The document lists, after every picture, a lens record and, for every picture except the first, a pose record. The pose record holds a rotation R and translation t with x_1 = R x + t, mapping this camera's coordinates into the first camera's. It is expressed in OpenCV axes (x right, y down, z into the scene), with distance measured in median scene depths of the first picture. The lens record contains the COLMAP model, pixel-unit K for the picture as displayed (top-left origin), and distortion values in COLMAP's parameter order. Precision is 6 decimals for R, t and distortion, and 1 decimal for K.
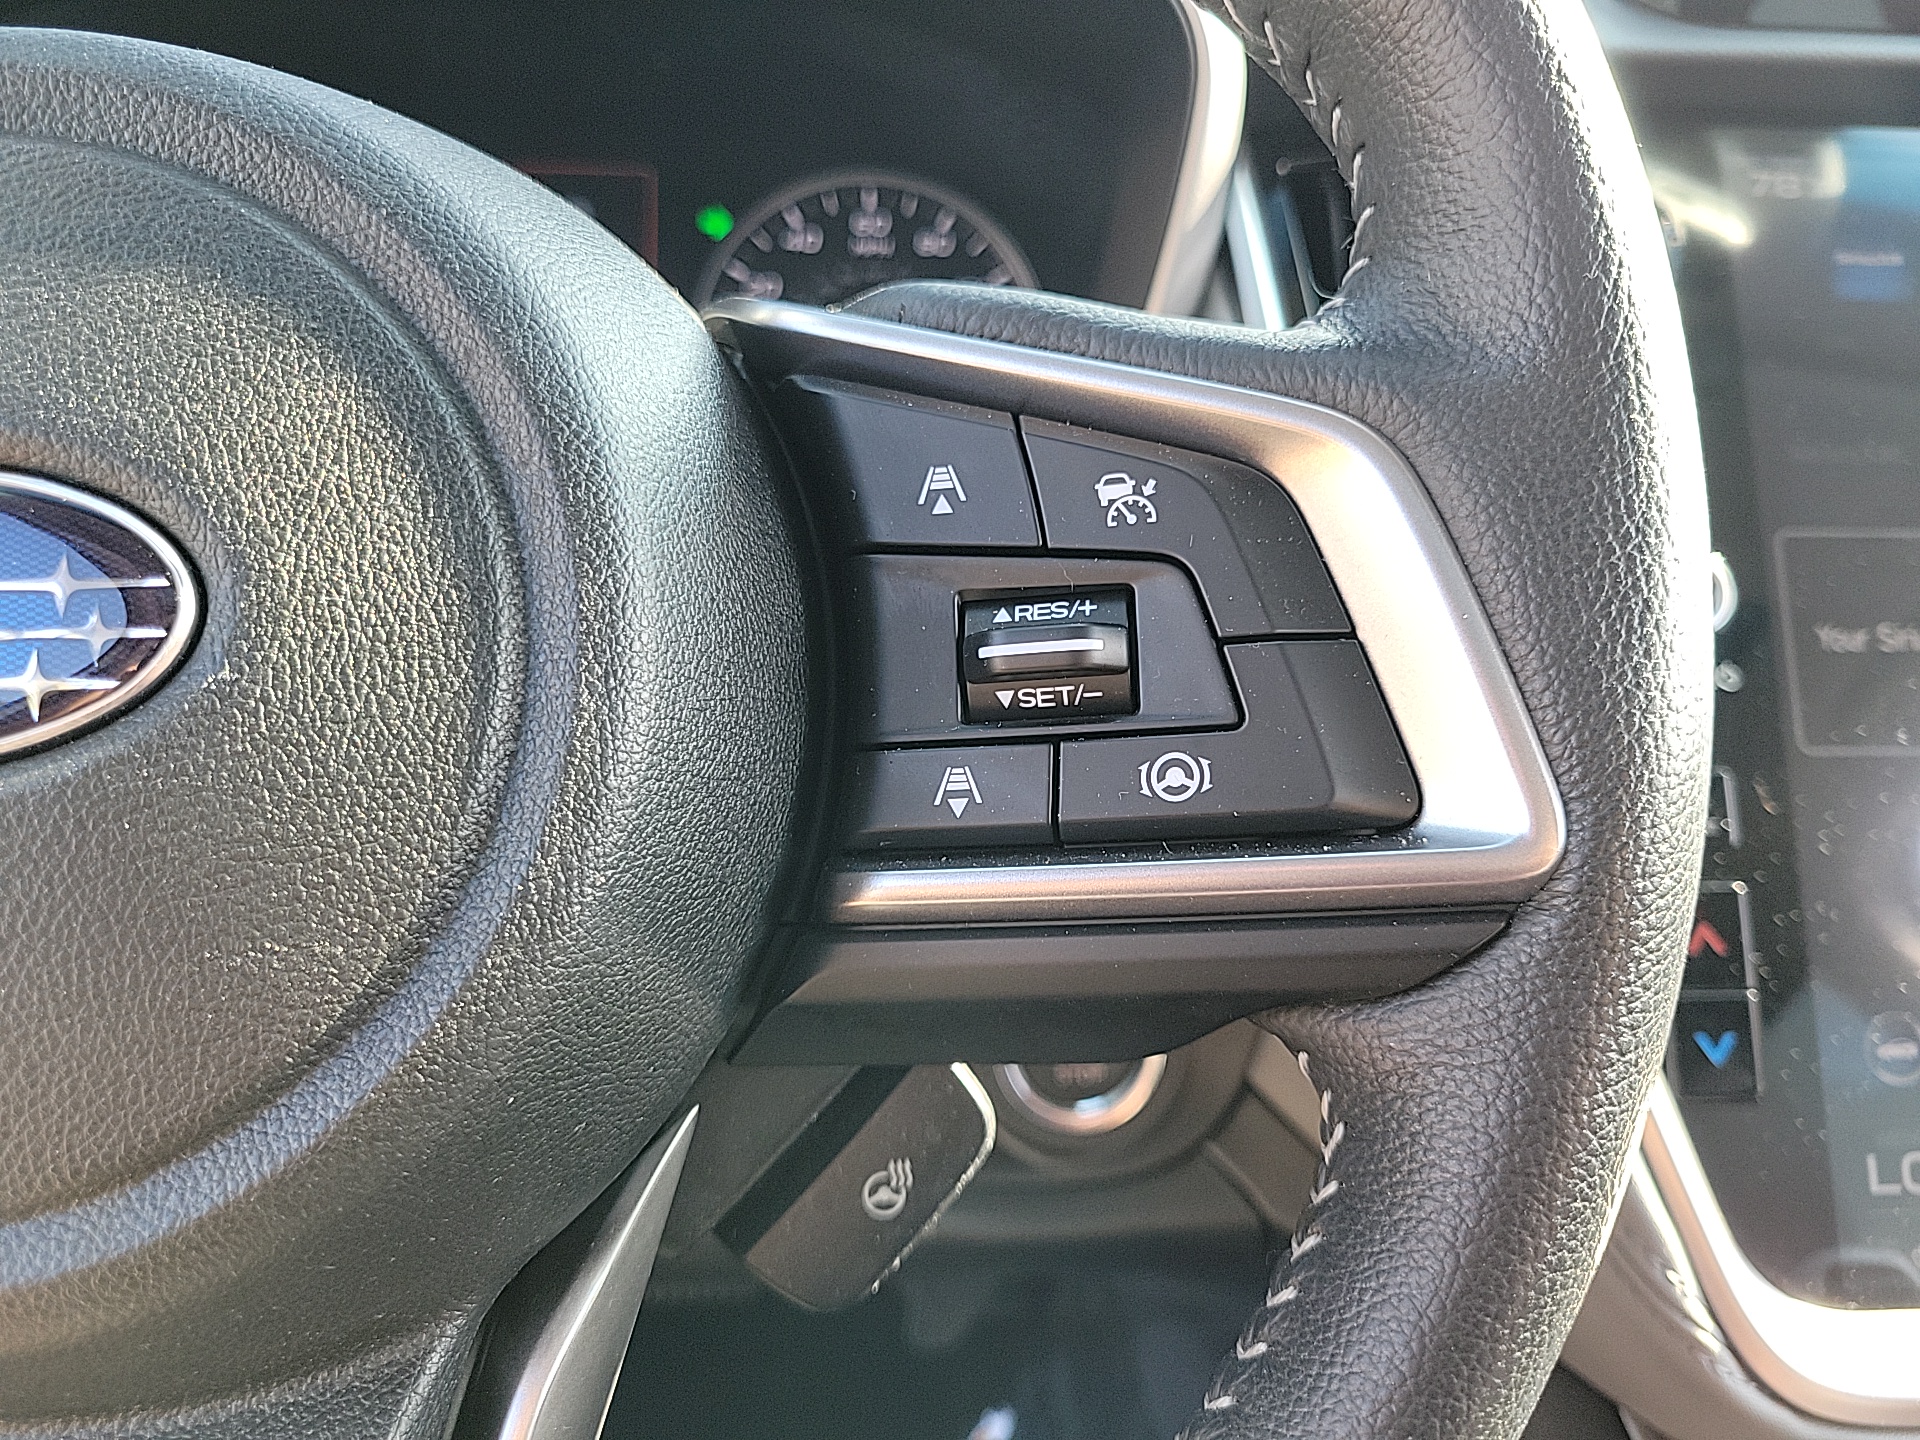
lens RADIAL K [[1458.0, 0, 925.9], [0, 1458.0, 711.2], [0, 0, 1]] dist [-0.001188, -0.003646]
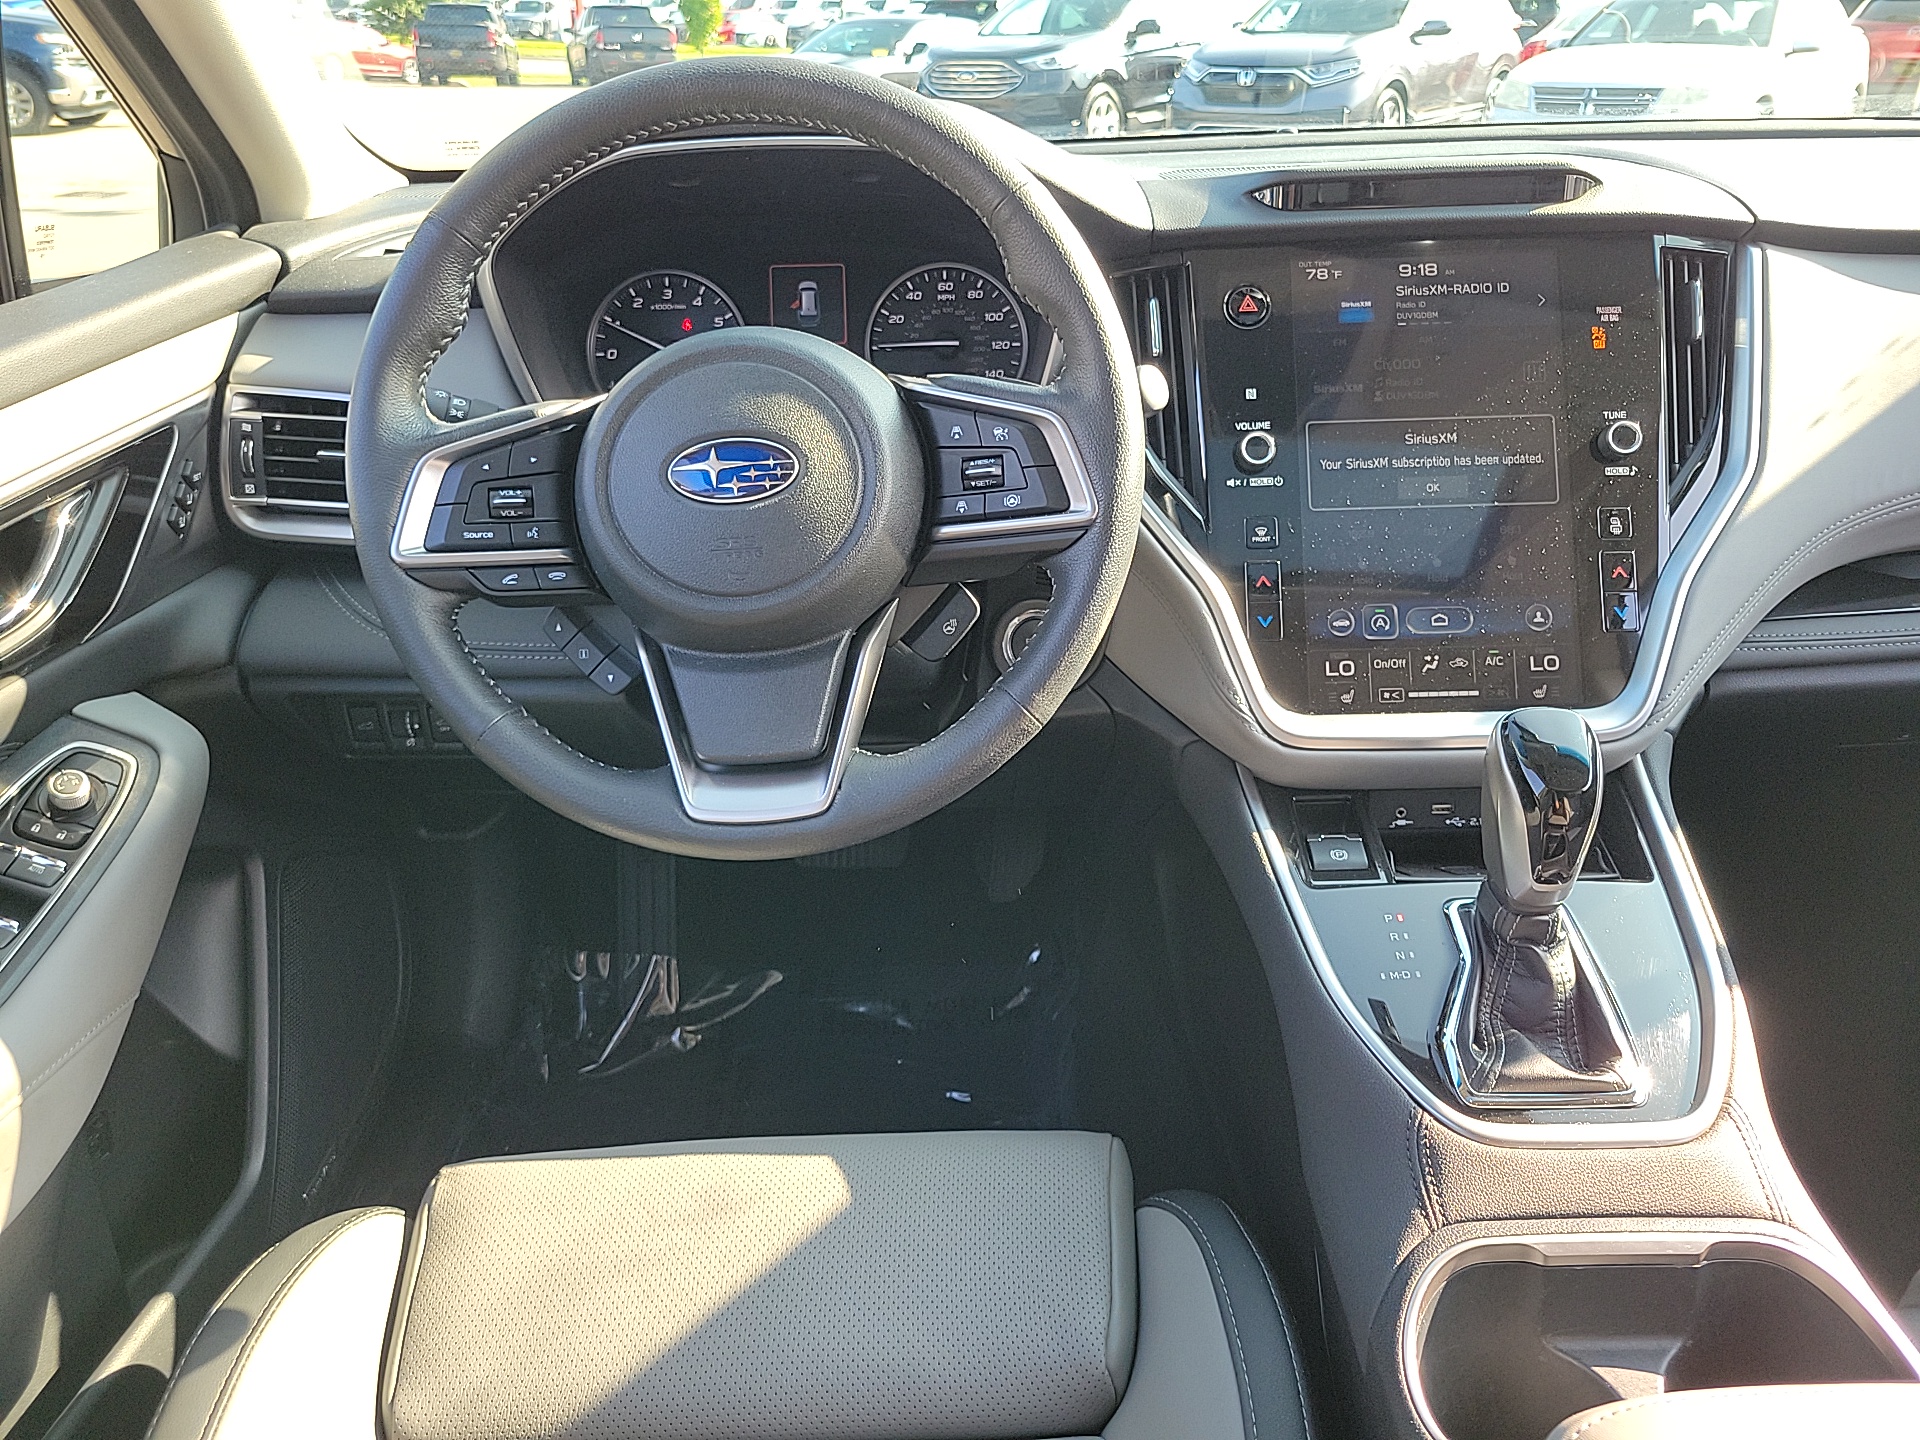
lens RADIAL K [[1441.0, 0, 945.7], [0, 1441.0, 719.4], [0, 0, 1]] dist [0.035480, -0.010361]
pose [[0.998027, -0.021303, -0.059058, 0.203299], [0.026885, 0.995077, 0.095393, 0.262043], [0.056735, -0.096793, 0.993686, -3.102112]]
